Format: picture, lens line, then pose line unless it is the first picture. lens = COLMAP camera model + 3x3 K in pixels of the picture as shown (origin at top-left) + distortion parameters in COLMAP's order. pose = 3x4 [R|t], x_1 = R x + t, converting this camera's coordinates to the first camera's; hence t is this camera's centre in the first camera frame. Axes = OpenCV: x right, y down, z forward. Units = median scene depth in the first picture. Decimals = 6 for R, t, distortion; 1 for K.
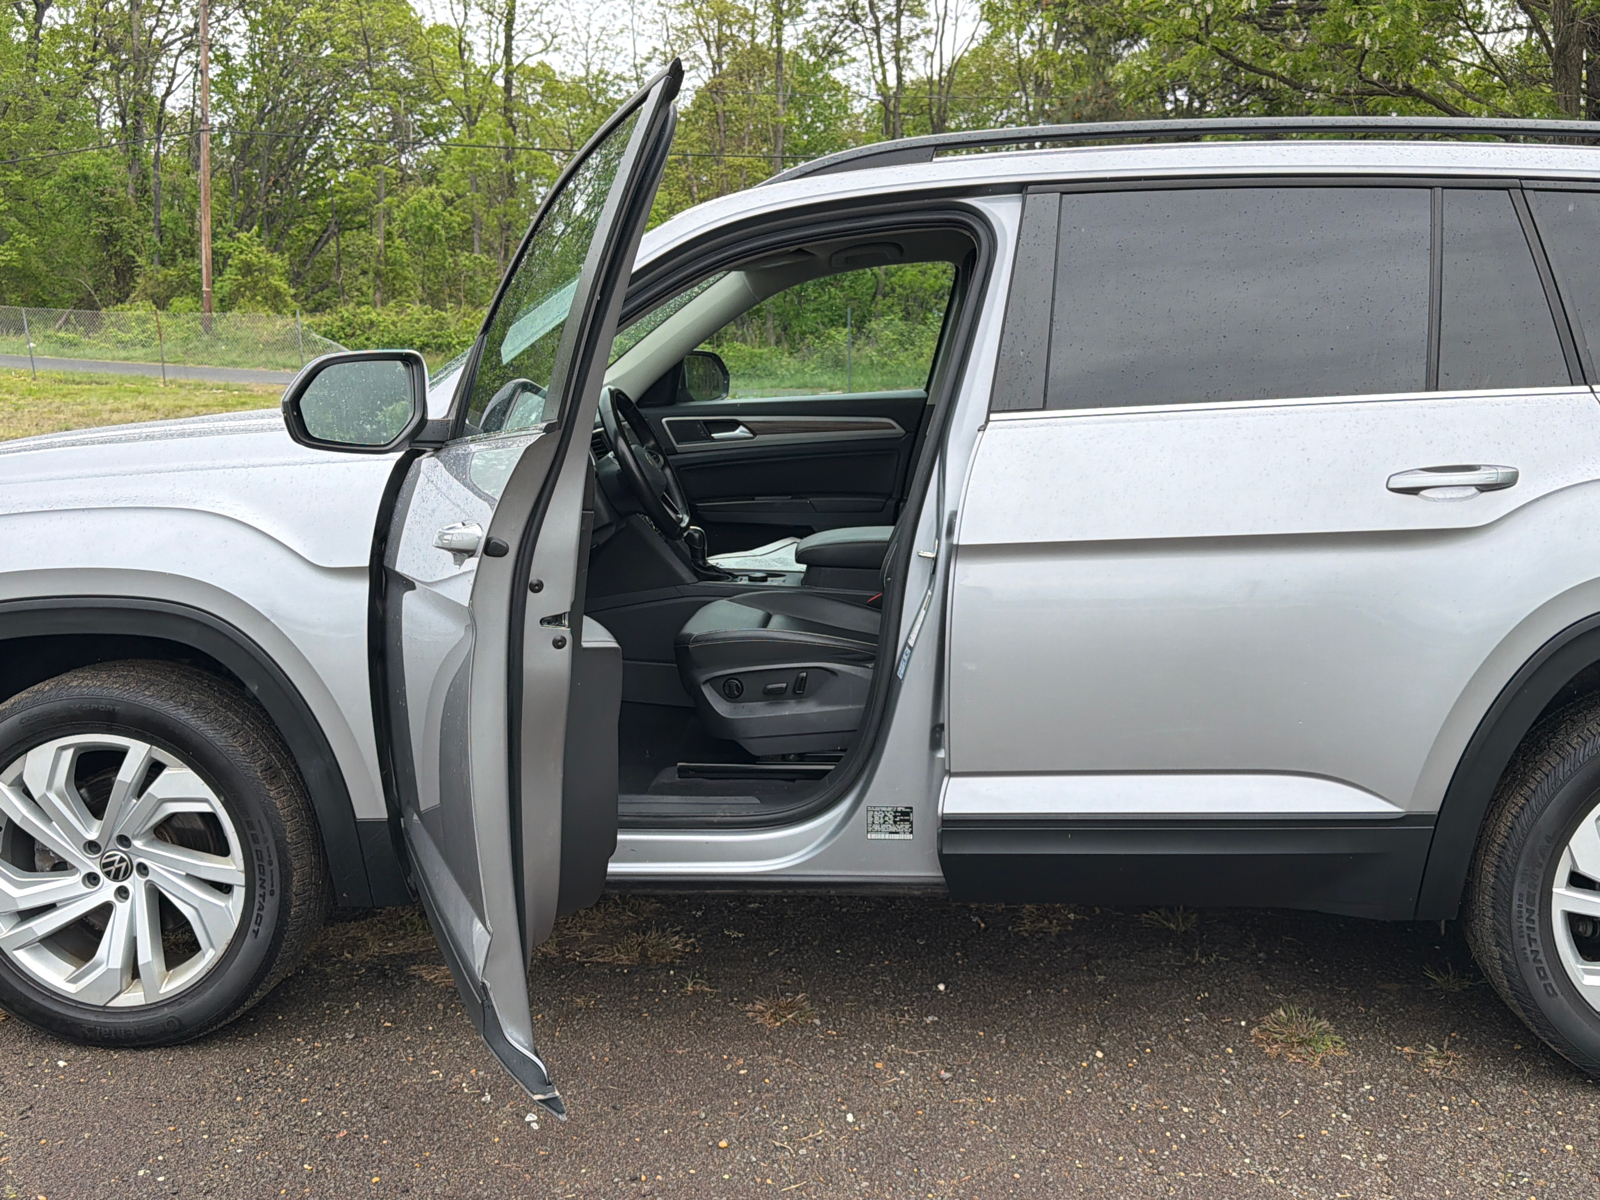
lens RADIAL K [[1234.9, 0, 800.1], [0, 1234.9, 593.0], [0, 0, 1]] dist [0.020834, -0.027096]
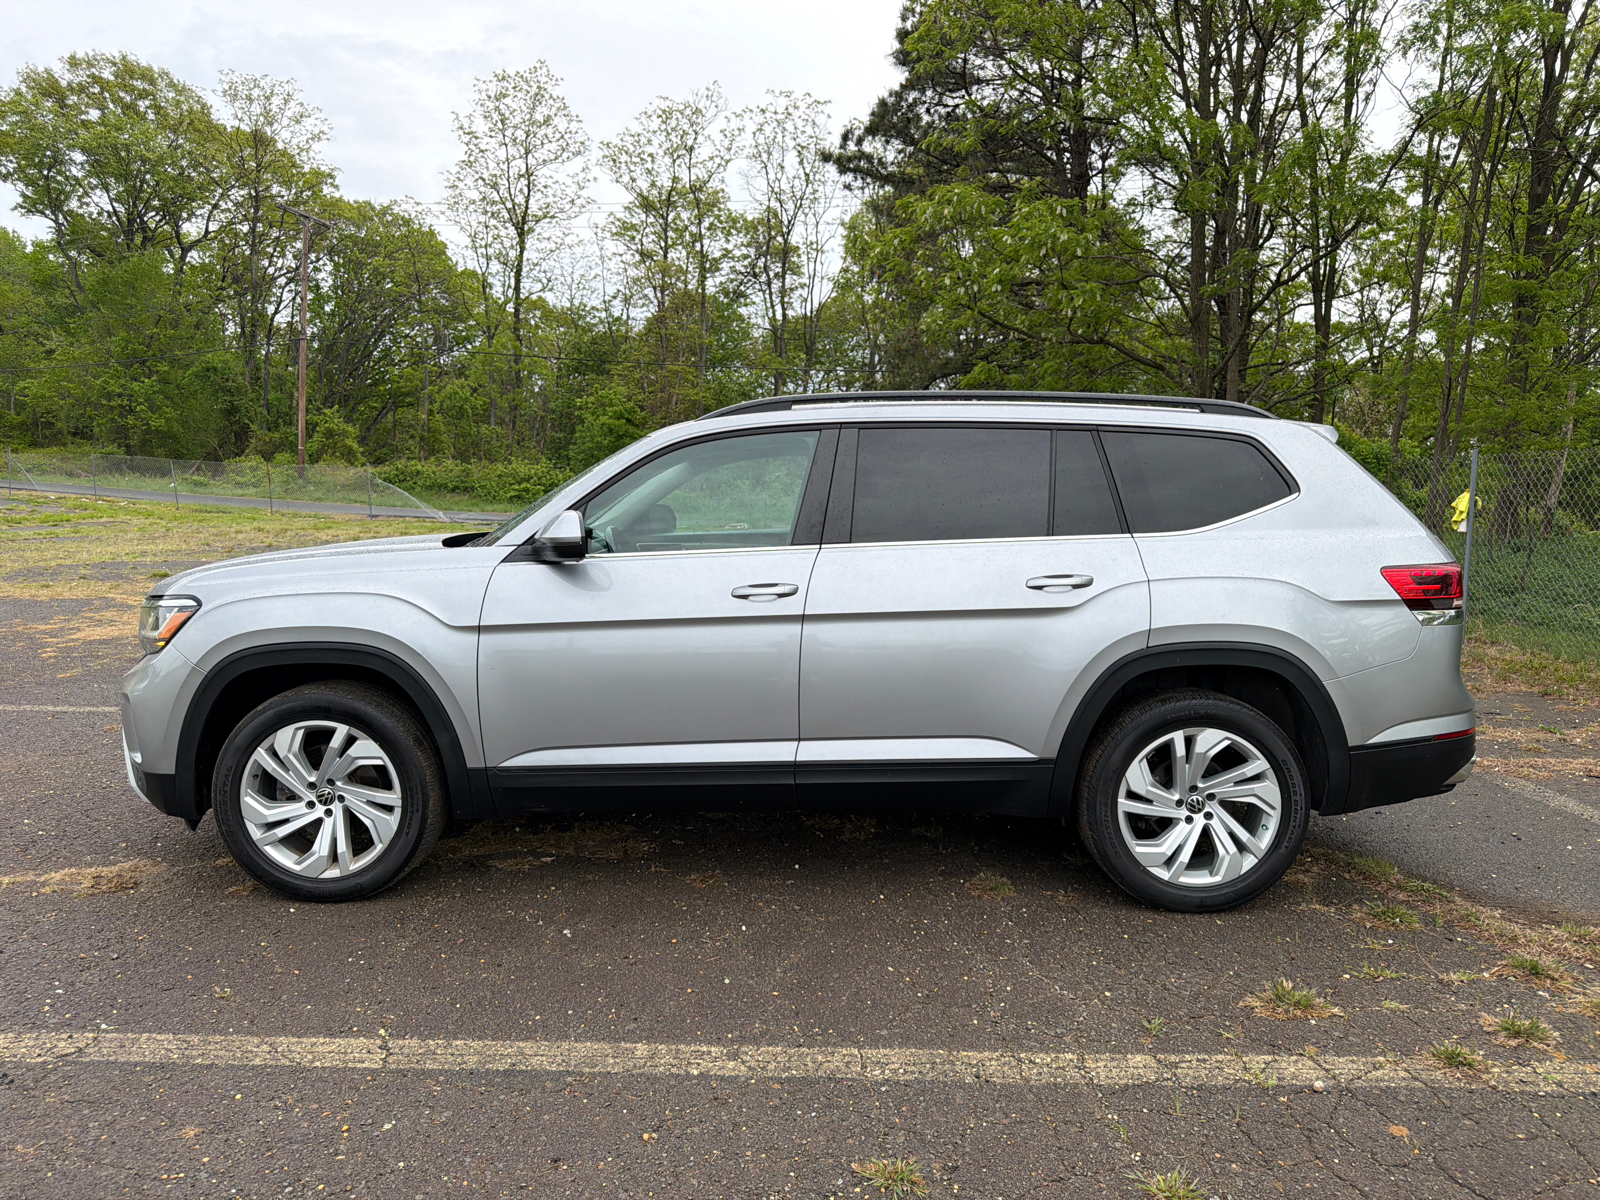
lens RADIAL K [[1234.9, 0, 800.1], [0, 1234.9, 593.0], [0, 0, 1]] dist [0.020834, -0.027096]
pose [[0.997406, 0.005978, 0.071729, -0.005356], [0.000345, 0.996136, -0.087818, 0.047902], [-0.071976, 0.087615, 0.993551, -0.447746]]
